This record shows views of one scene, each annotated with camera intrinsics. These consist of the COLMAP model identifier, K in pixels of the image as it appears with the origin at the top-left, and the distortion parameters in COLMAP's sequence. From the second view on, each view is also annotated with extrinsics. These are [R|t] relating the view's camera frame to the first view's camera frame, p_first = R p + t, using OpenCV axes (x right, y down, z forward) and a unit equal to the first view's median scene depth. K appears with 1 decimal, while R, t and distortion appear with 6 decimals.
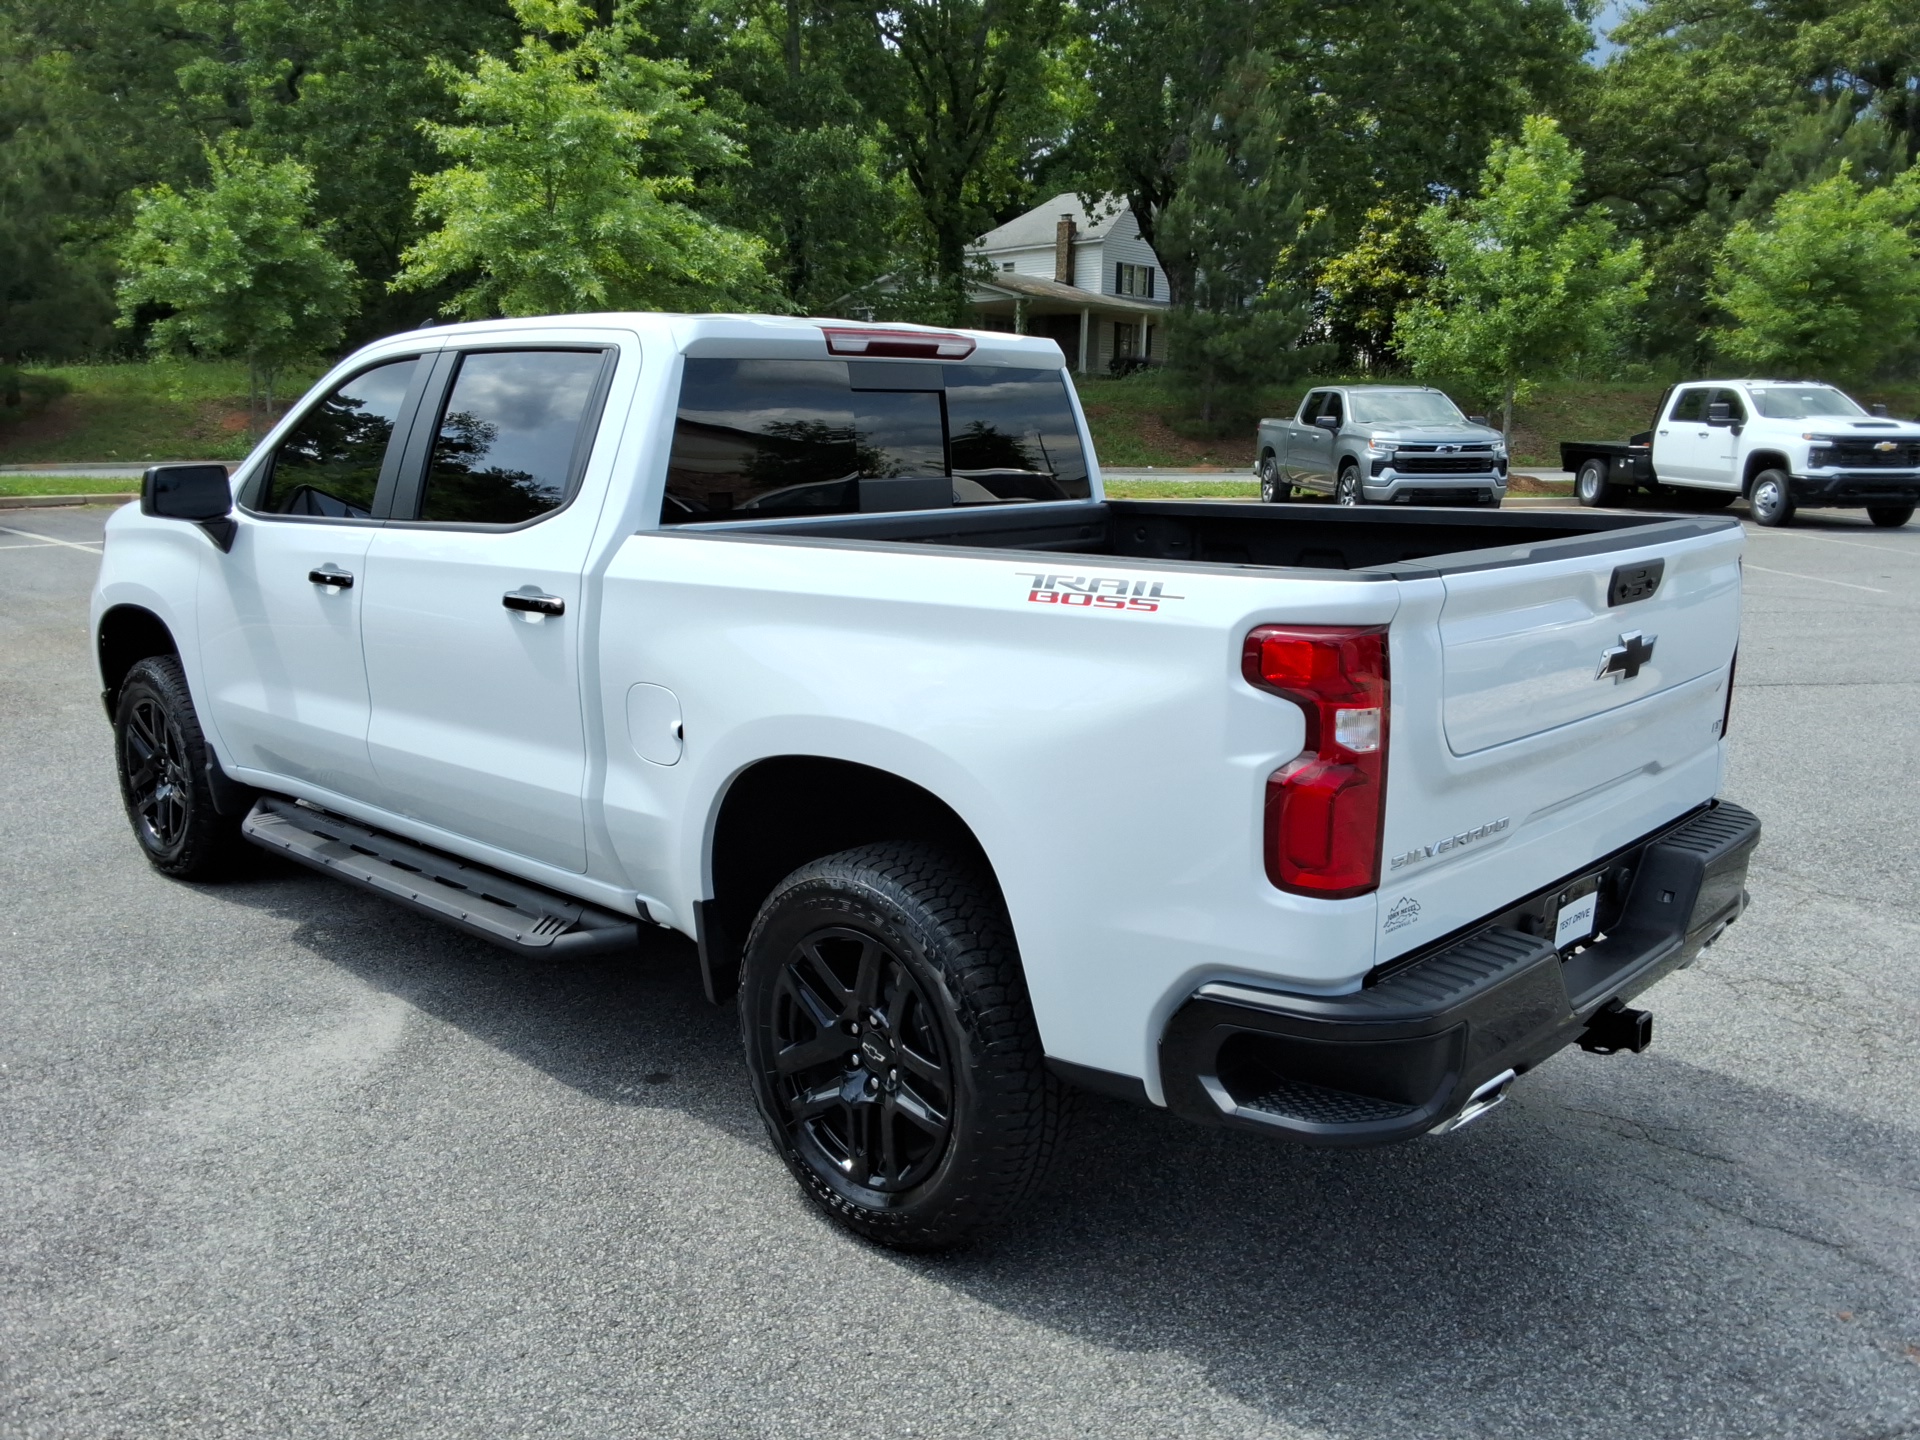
lens RADIAL K [[1548.6, 0, 973.7], [0, 1548.6, 707.8], [0, 0, 1]] dist [0.127812, -0.210303]
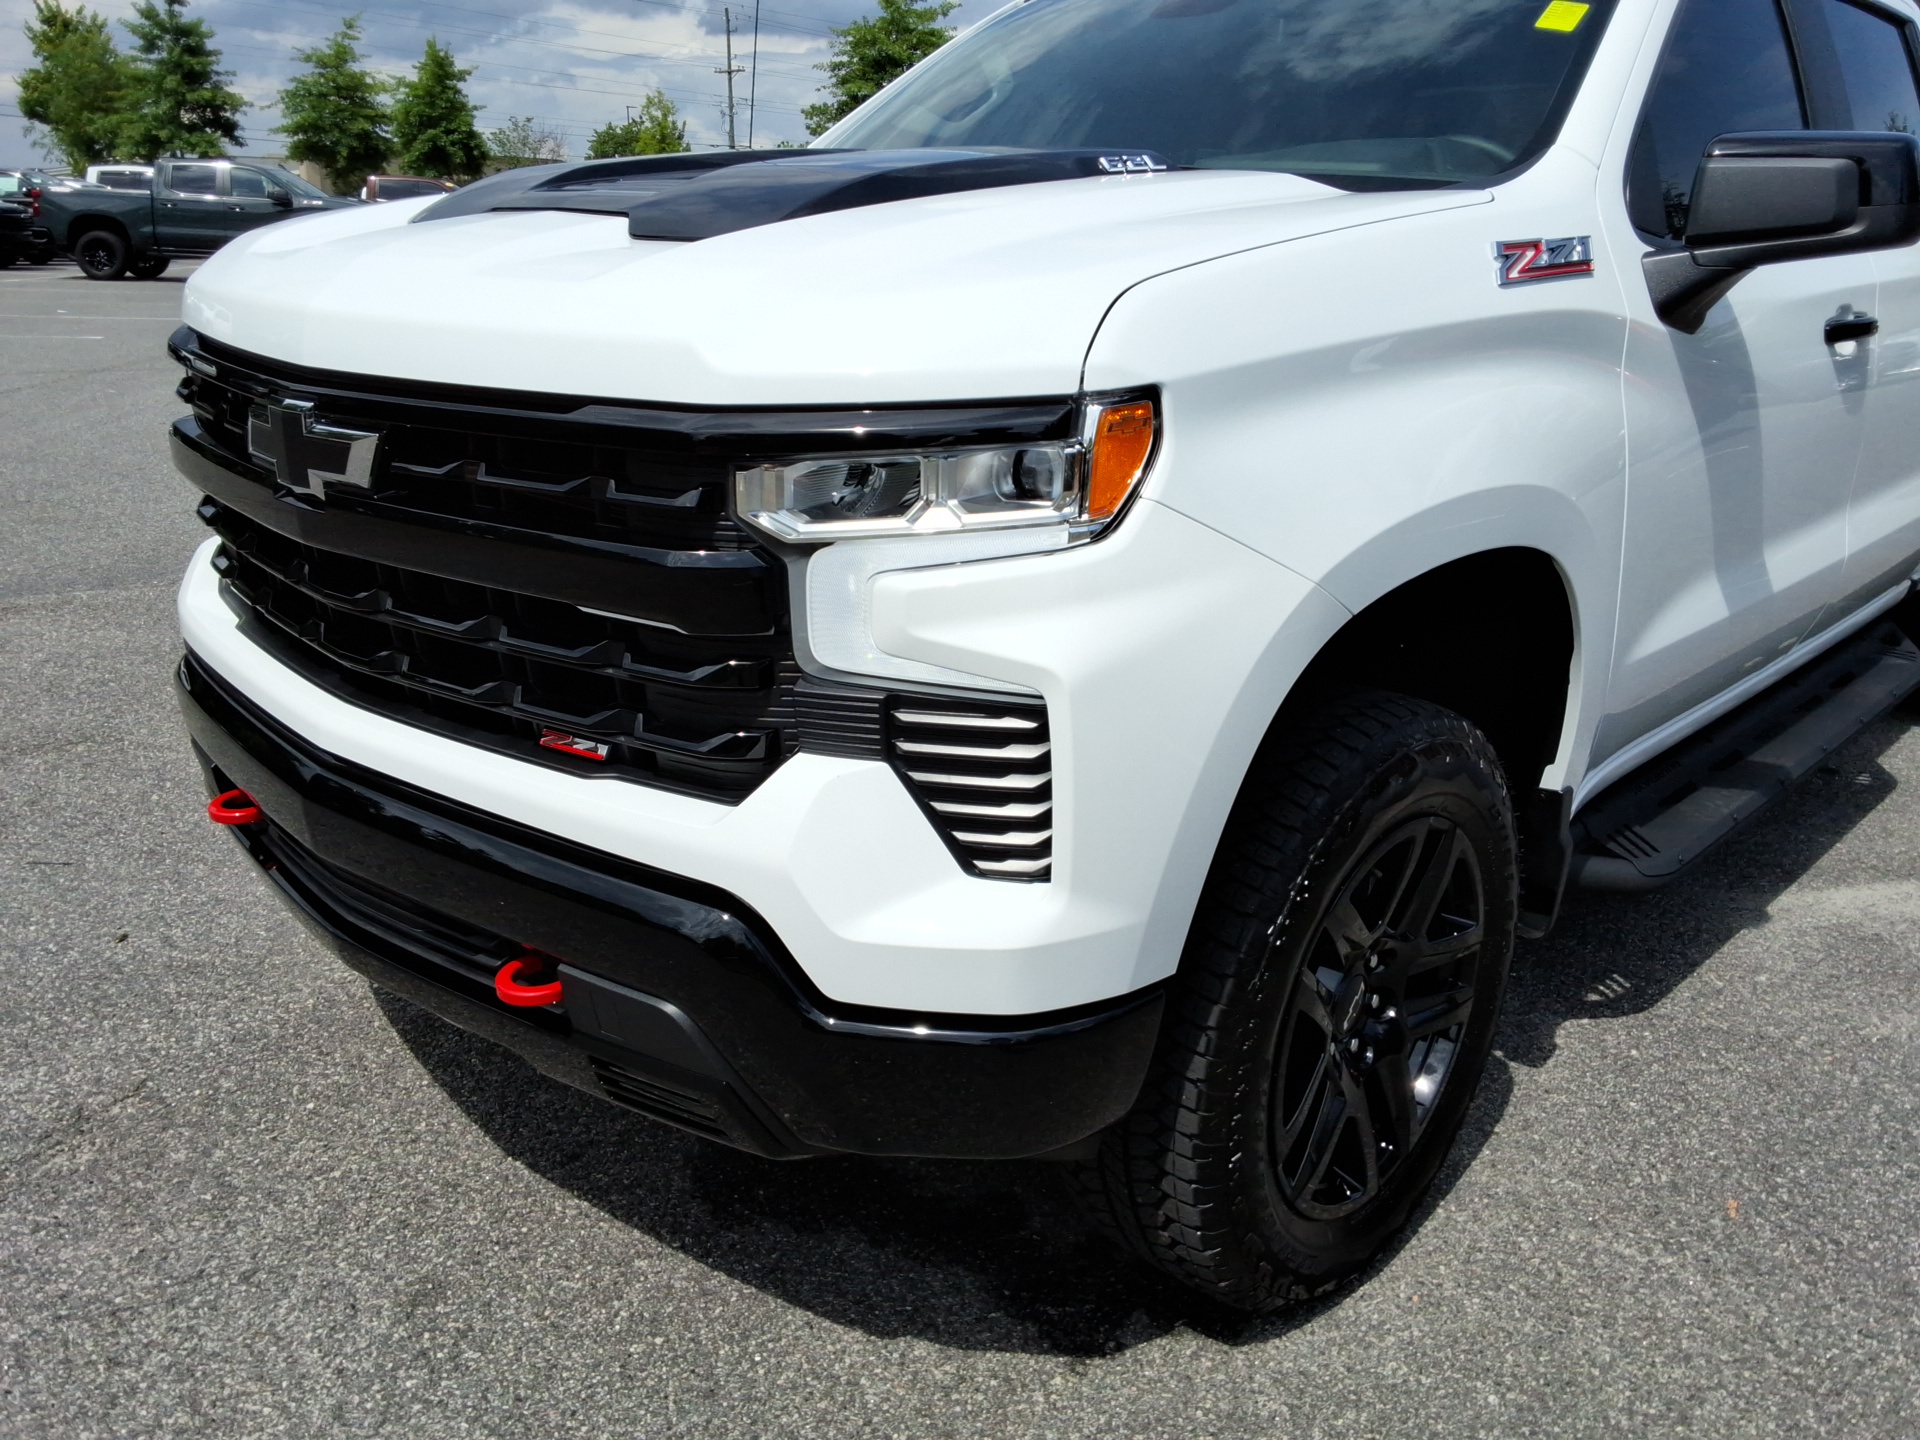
lens RADIAL K [[1555.6, 0, 971.9], [0, 1555.6, 705.0], [0, 0, 1]] dist [0.112983, -0.181054]
pose [[-0.010763, -0.299132, 0.954151, -1.073635], [0.167987, 0.940104, 0.296623, -0.190812], [-0.985730, 0.163477, 0.040132, 1.368680]]
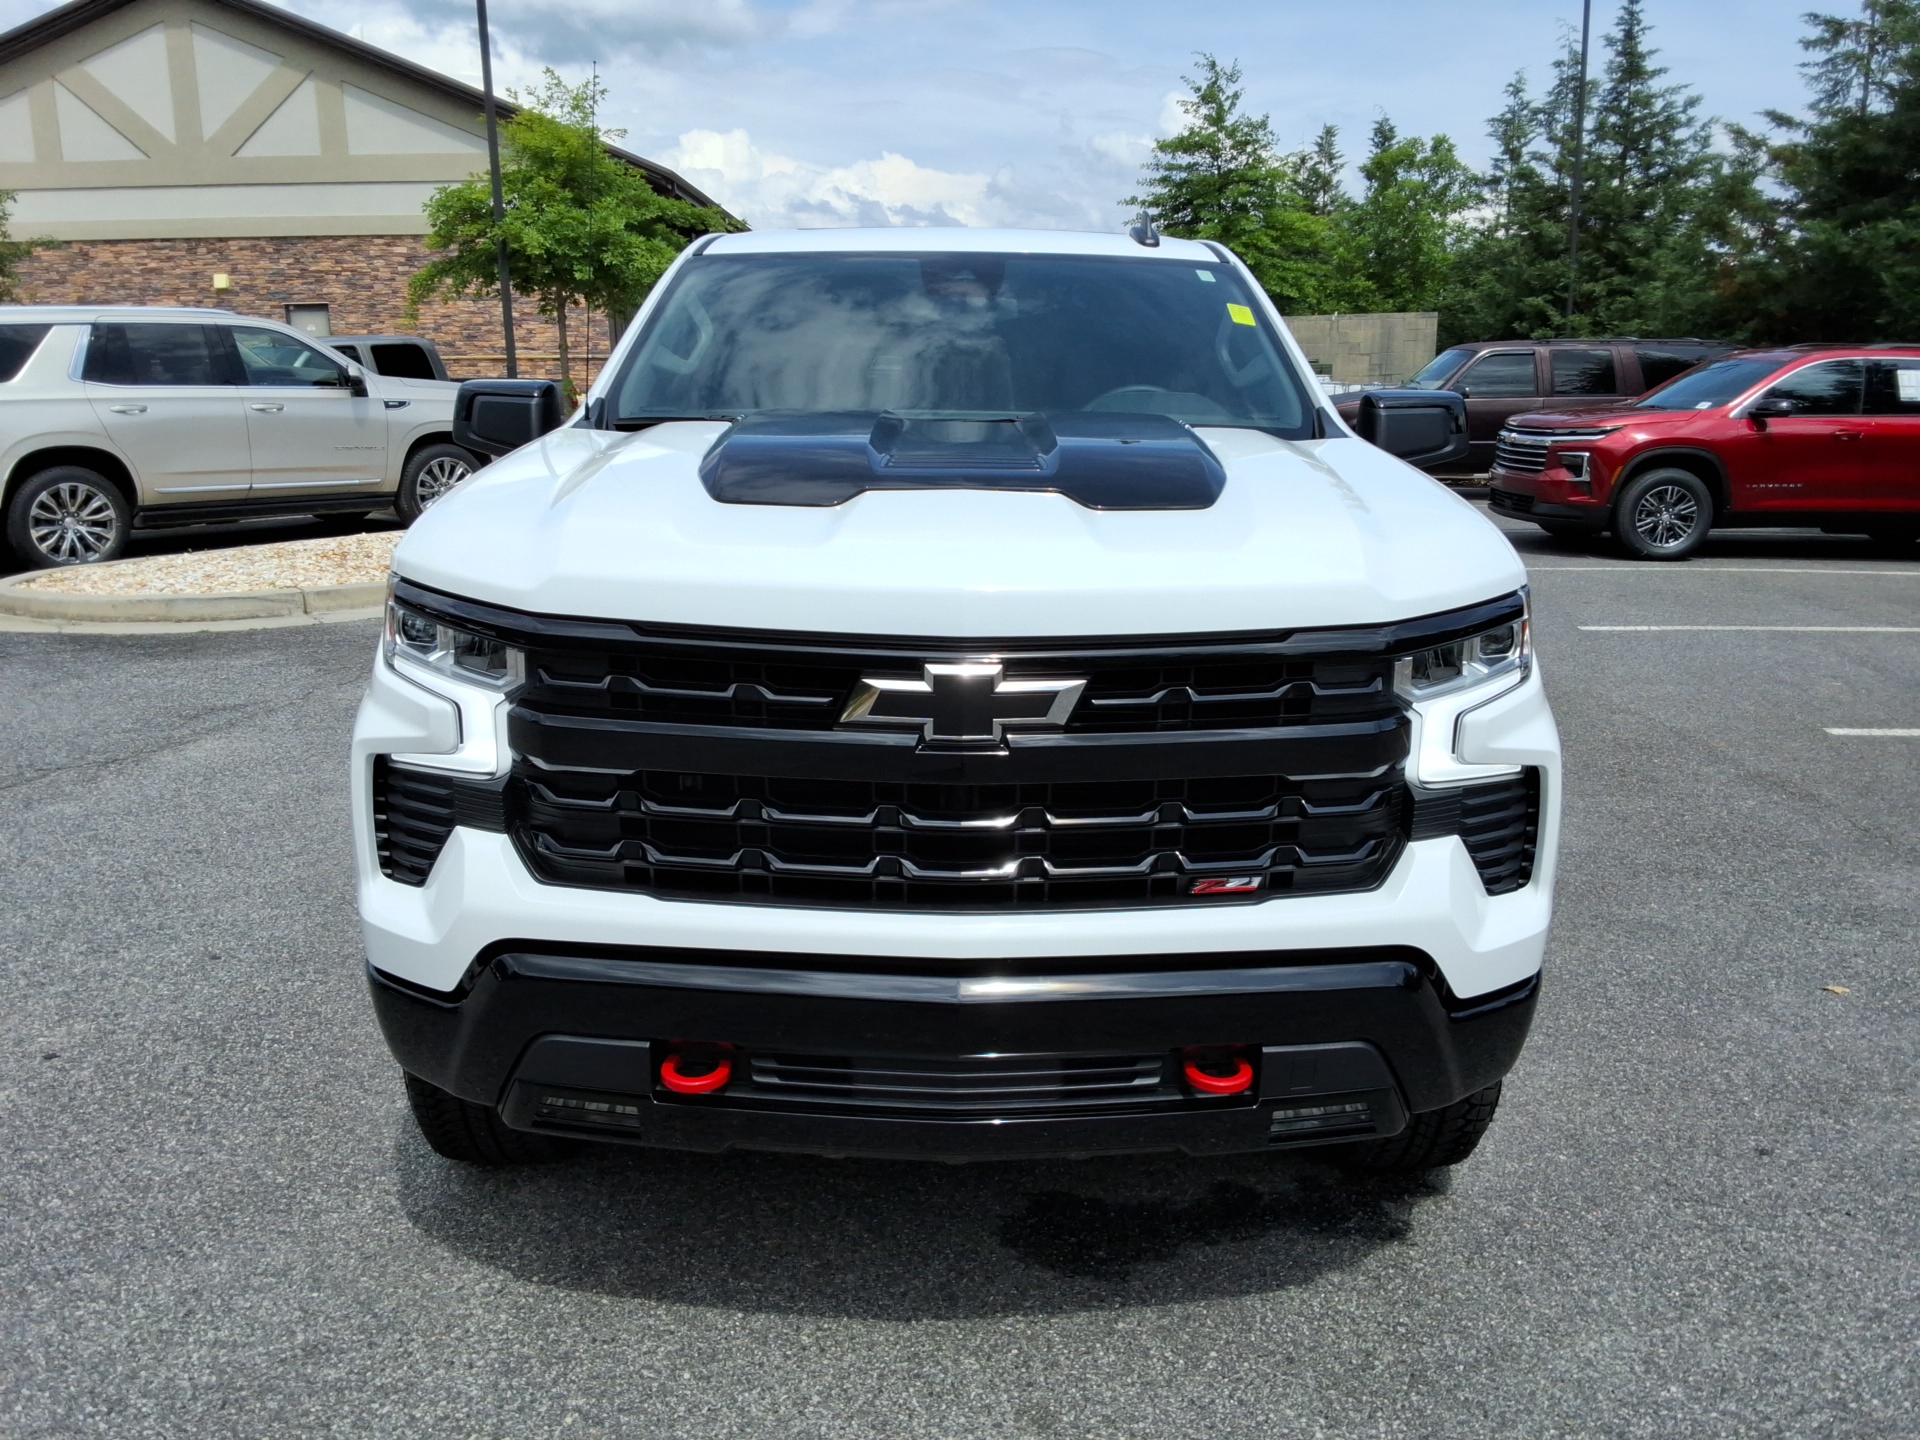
lens RADIAL K [[1553.2, 0, 983.2], [0, 1553.2, 699.8], [0, 0, 1]] dist [0.105566, -0.168860]
pose [[-0.702393, -0.155727, 0.694545, -0.996237], [0.121424, 0.935256, 0.332493, -0.321188], [-0.701356, 0.317875, -0.638009, 1.849547]]
